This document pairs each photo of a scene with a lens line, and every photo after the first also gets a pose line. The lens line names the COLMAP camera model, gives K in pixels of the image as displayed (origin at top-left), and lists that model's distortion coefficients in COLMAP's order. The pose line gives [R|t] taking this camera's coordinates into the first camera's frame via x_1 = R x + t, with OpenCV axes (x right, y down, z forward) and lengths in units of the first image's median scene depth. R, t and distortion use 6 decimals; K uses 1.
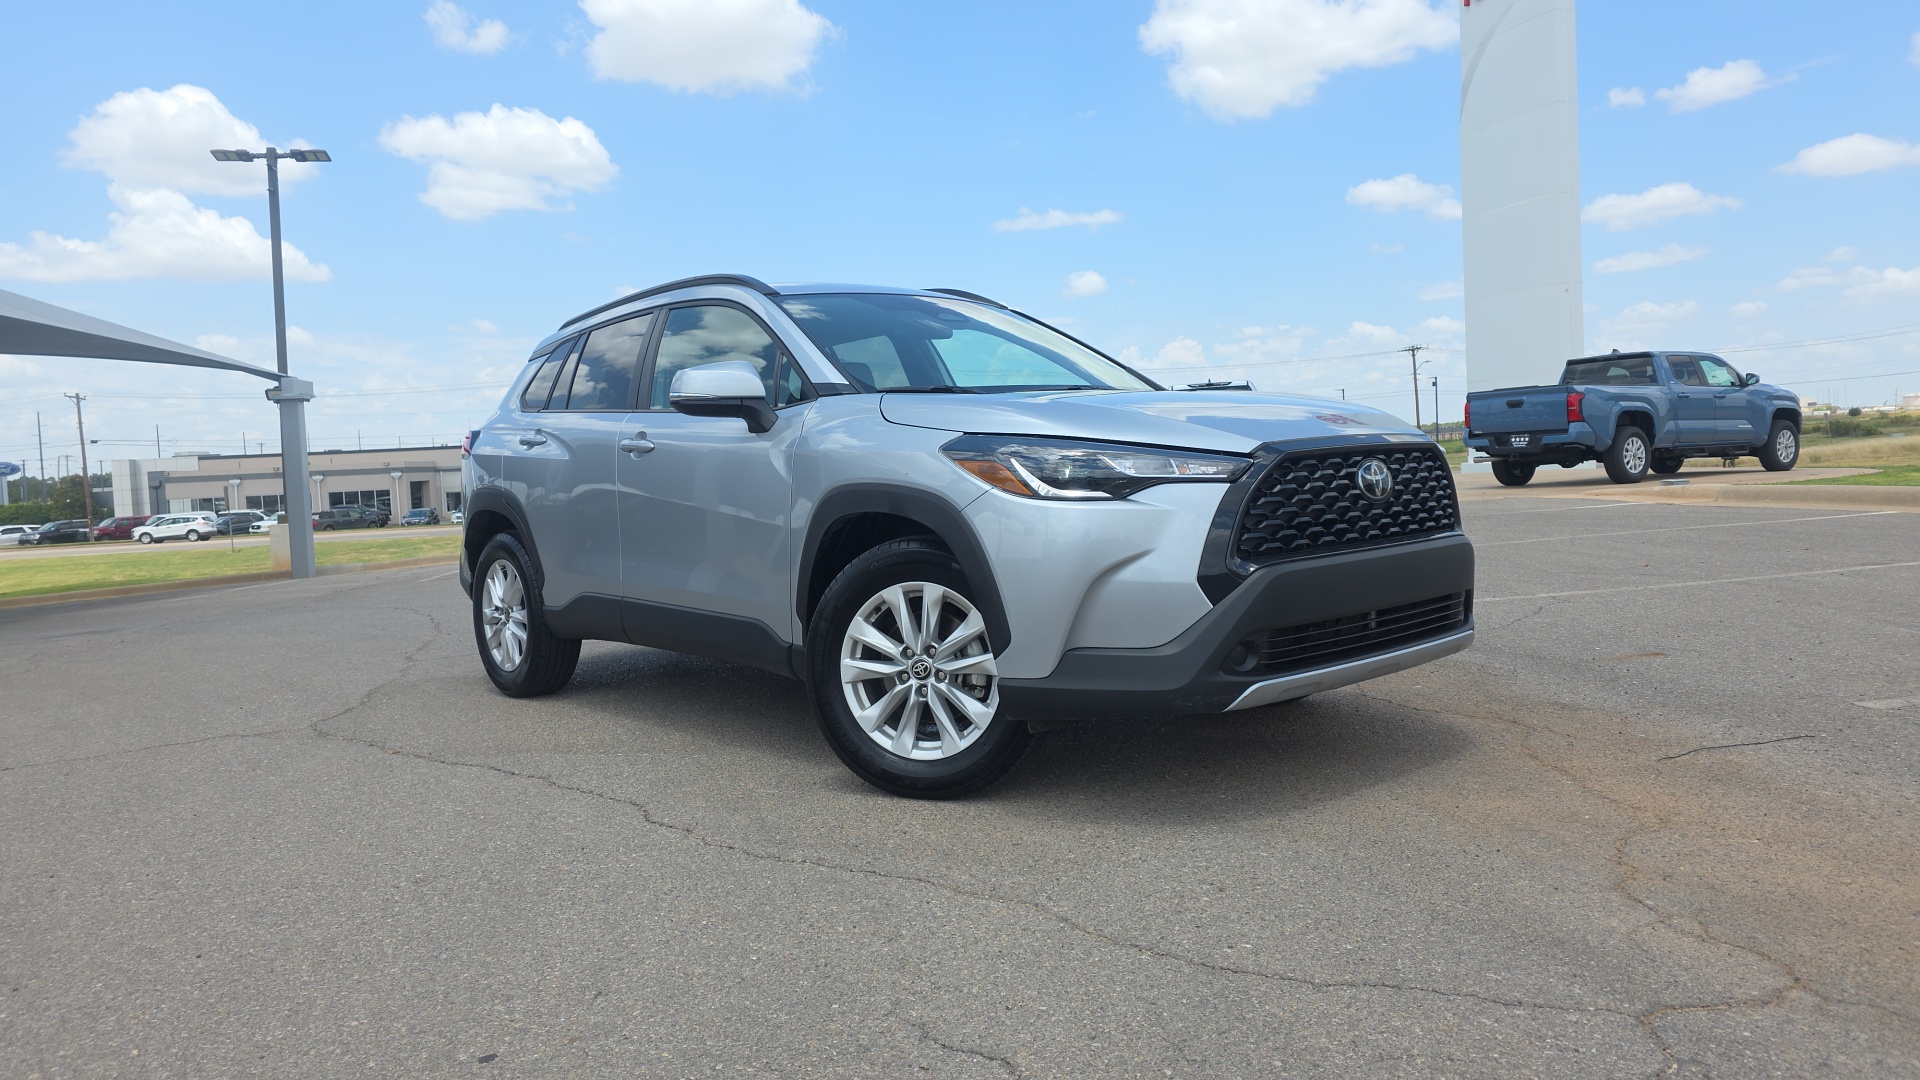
lens RADIAL K [[1308.3, 0, 975.0], [0, 1308.3, 538.2], [0, 0, 1]] dist [0.050032, -0.047169]
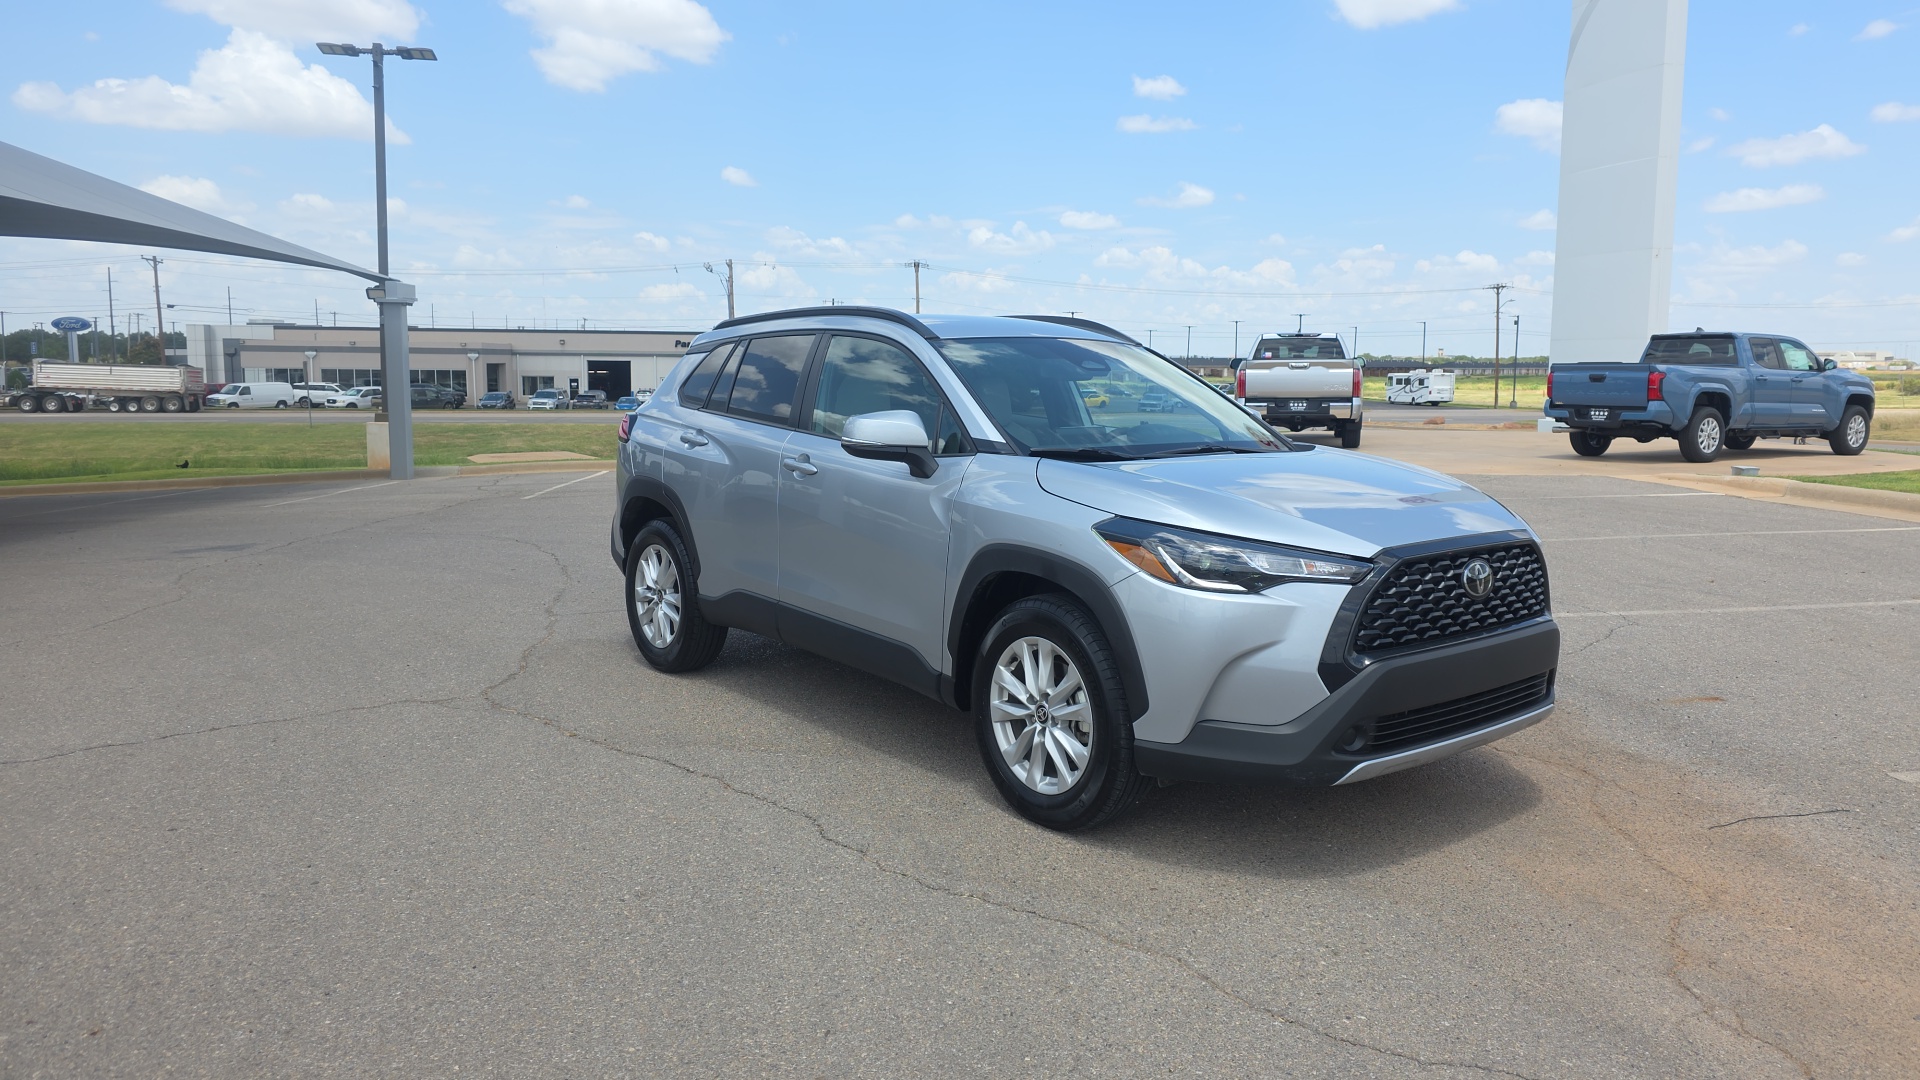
lens RADIAL K [[1298.3, 0, 1044.9], [0, 1298.3, 490.2], [0, 0, 1]] dist [0.045243, -0.038083]
pose [[0.998878, 0.047351, -0.001043, -0.072114], [-0.047299, 0.998447, 0.029417, -0.133364], [0.002434, -0.029335, 0.999567, -0.128420]]
